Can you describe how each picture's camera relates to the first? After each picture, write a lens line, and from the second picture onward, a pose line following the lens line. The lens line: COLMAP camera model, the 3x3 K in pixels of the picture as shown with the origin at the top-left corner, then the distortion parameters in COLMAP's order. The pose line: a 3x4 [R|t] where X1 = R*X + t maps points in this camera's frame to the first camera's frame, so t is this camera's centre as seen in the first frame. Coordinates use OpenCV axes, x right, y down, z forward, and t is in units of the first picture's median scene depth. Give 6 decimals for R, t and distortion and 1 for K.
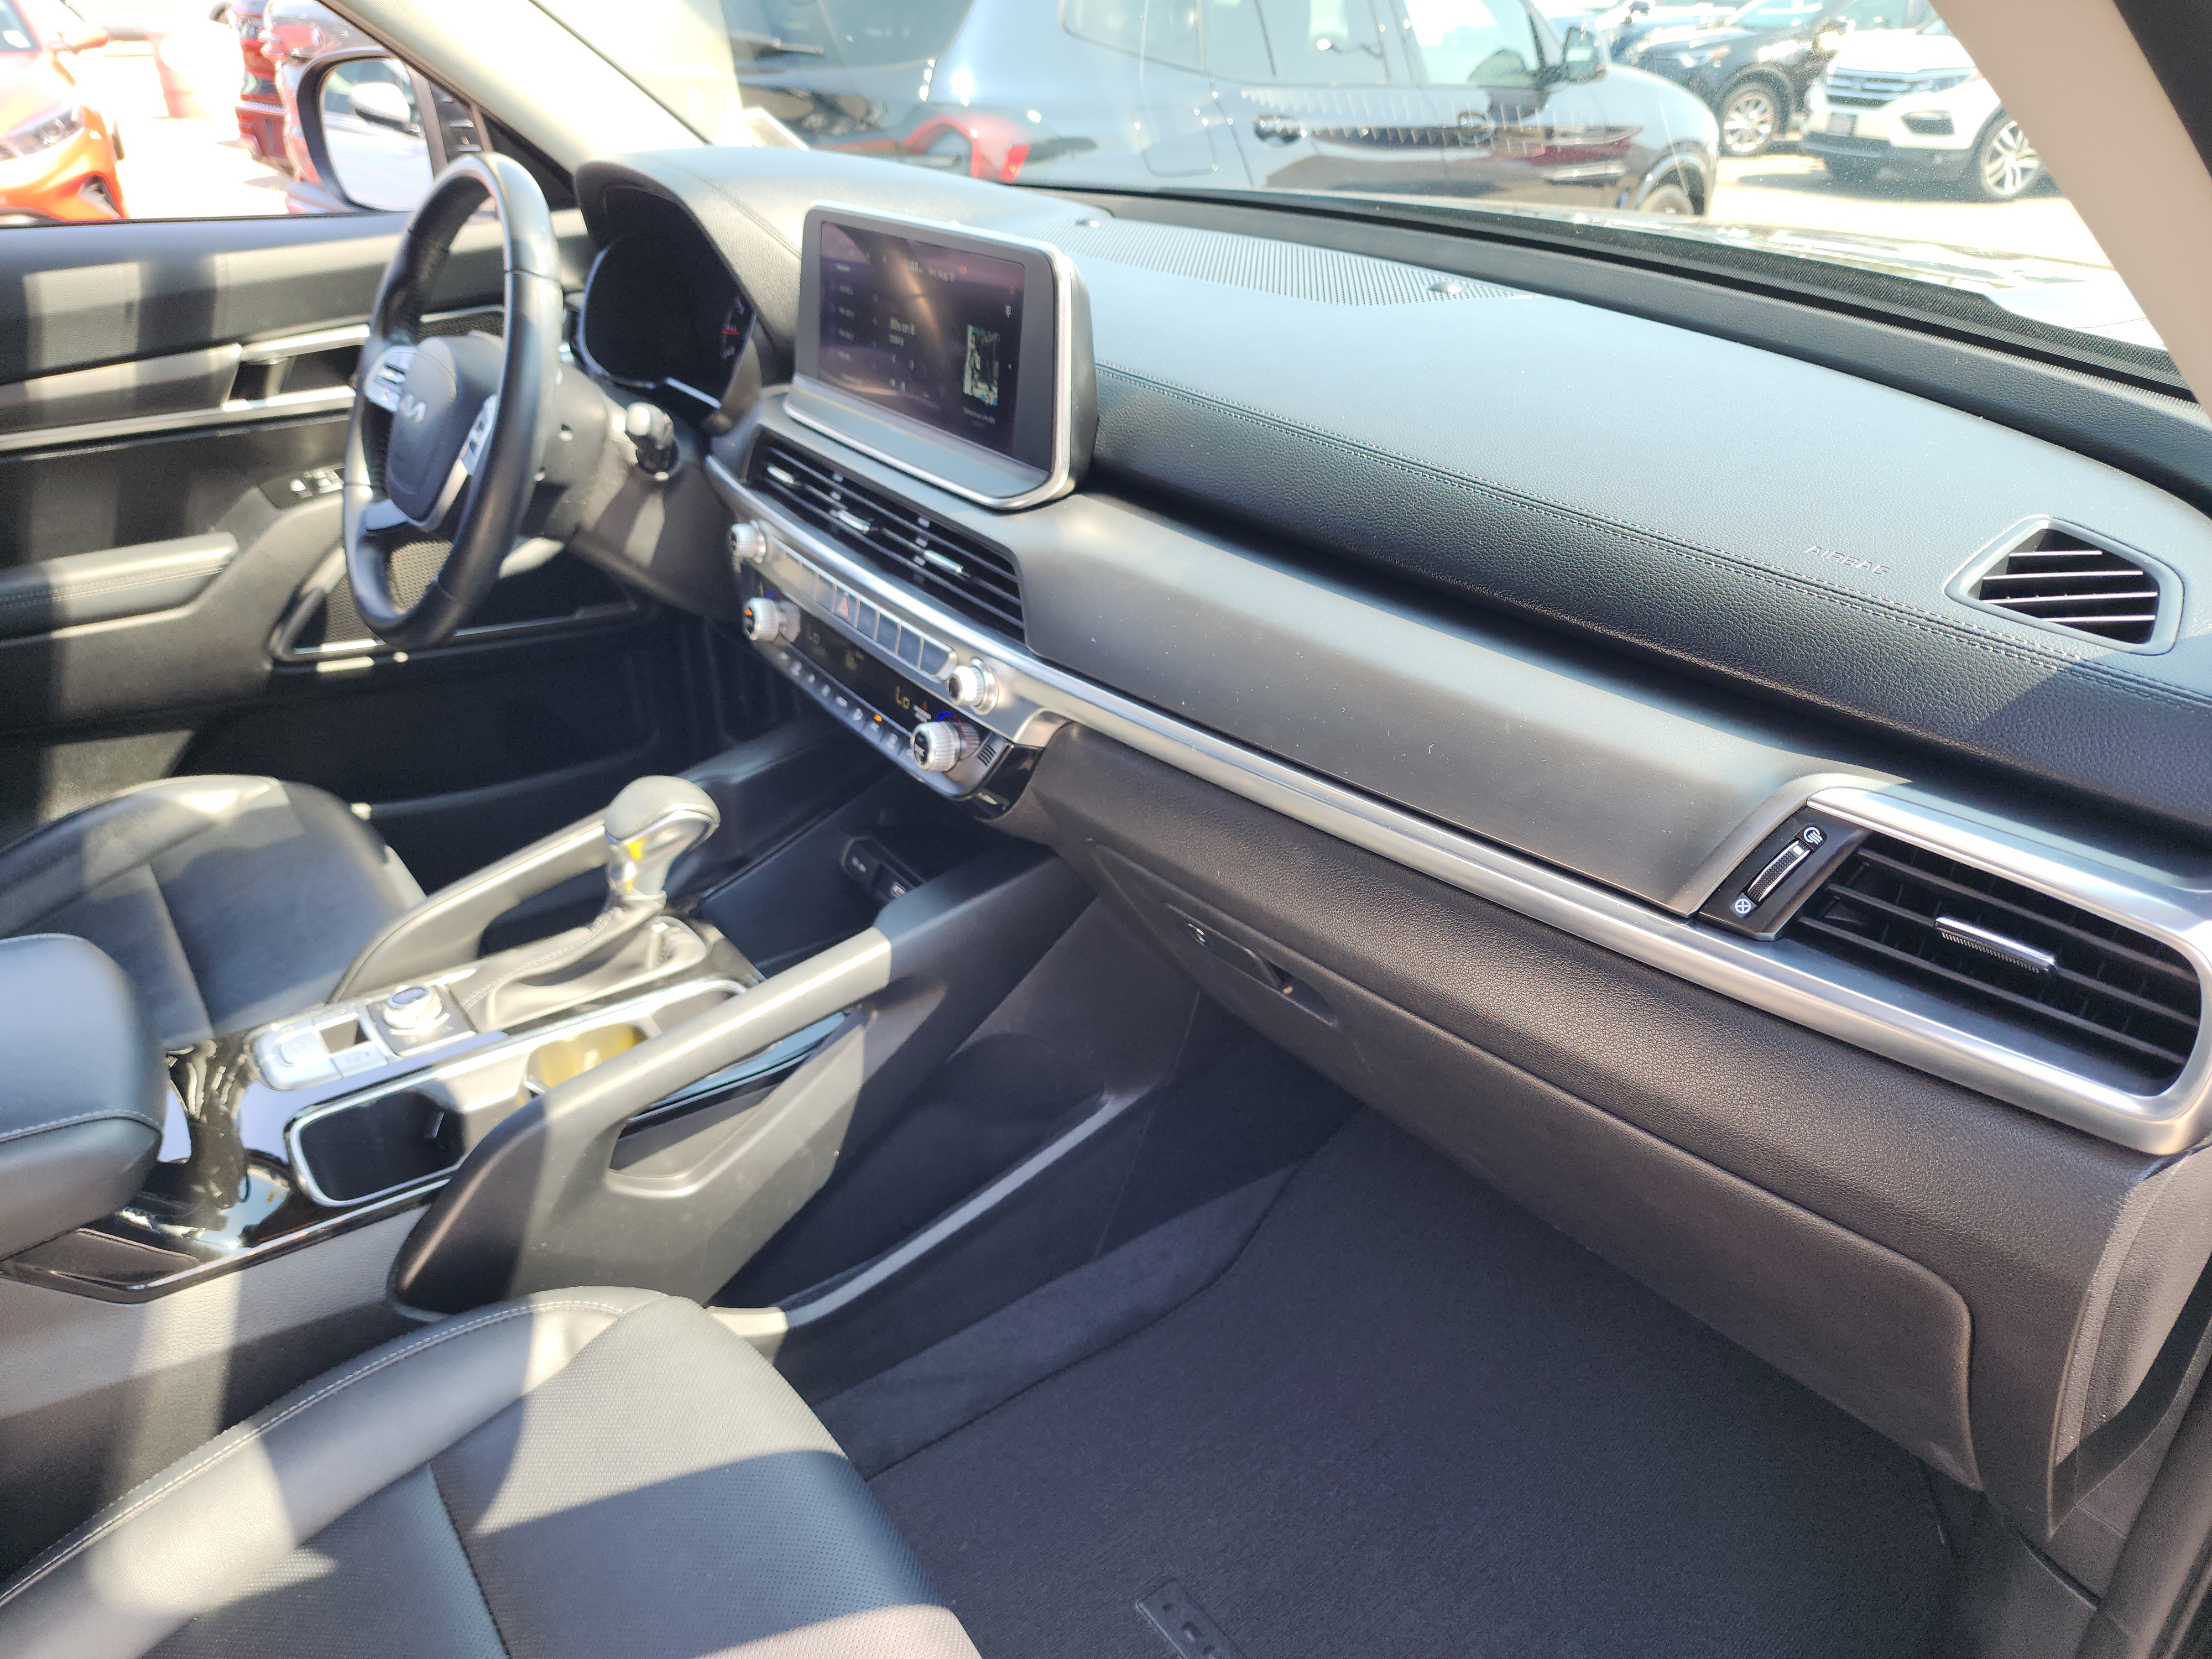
lens RADIAL K [[1486.8, 0, 1090.1], [0, 1486.8, 826.2], [0, 0, 1]] dist [0.060630, -0.059739]
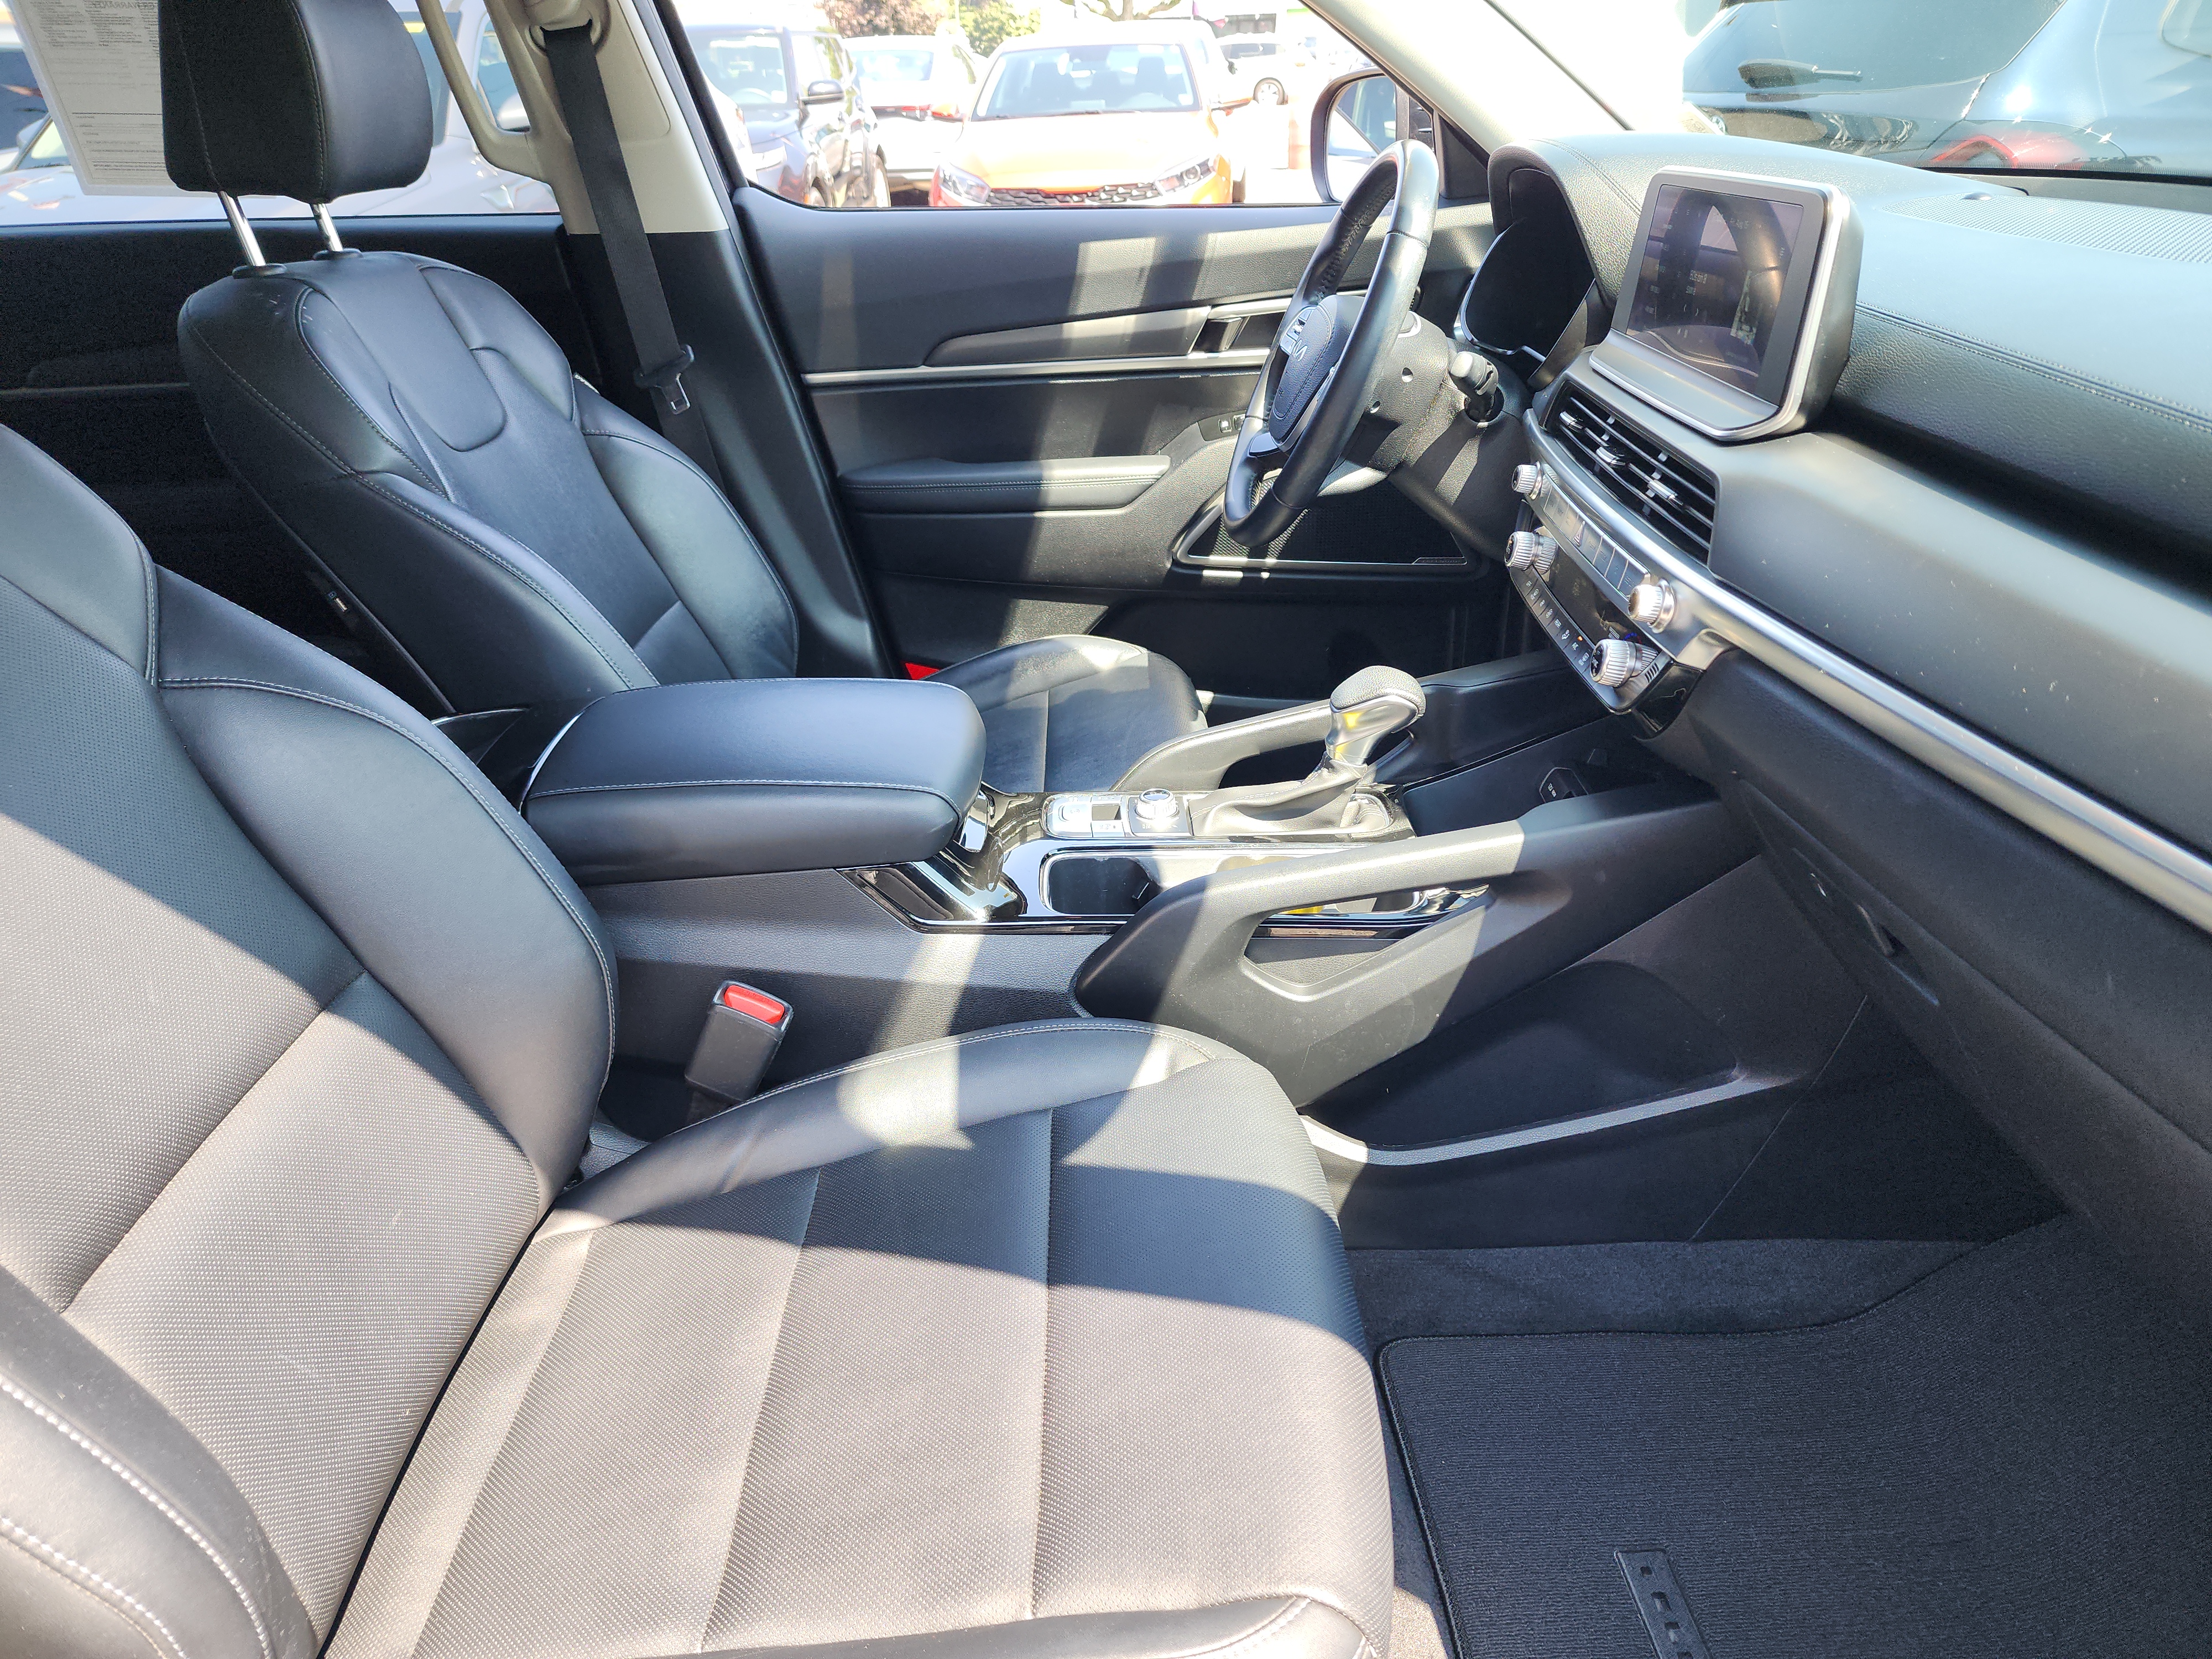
lens RADIAL K [[1490.1, 0, 1104.7], [0, 1490.1, 791.4], [0, 0, 1]] dist [0.093372, -0.094373]
pose [[0.811559, 0.219740, -0.541374, 0.169663], [-0.247169, 0.968707, 0.022667, 0.084020], [0.529413, 0.115415, 0.840476, -0.065815]]
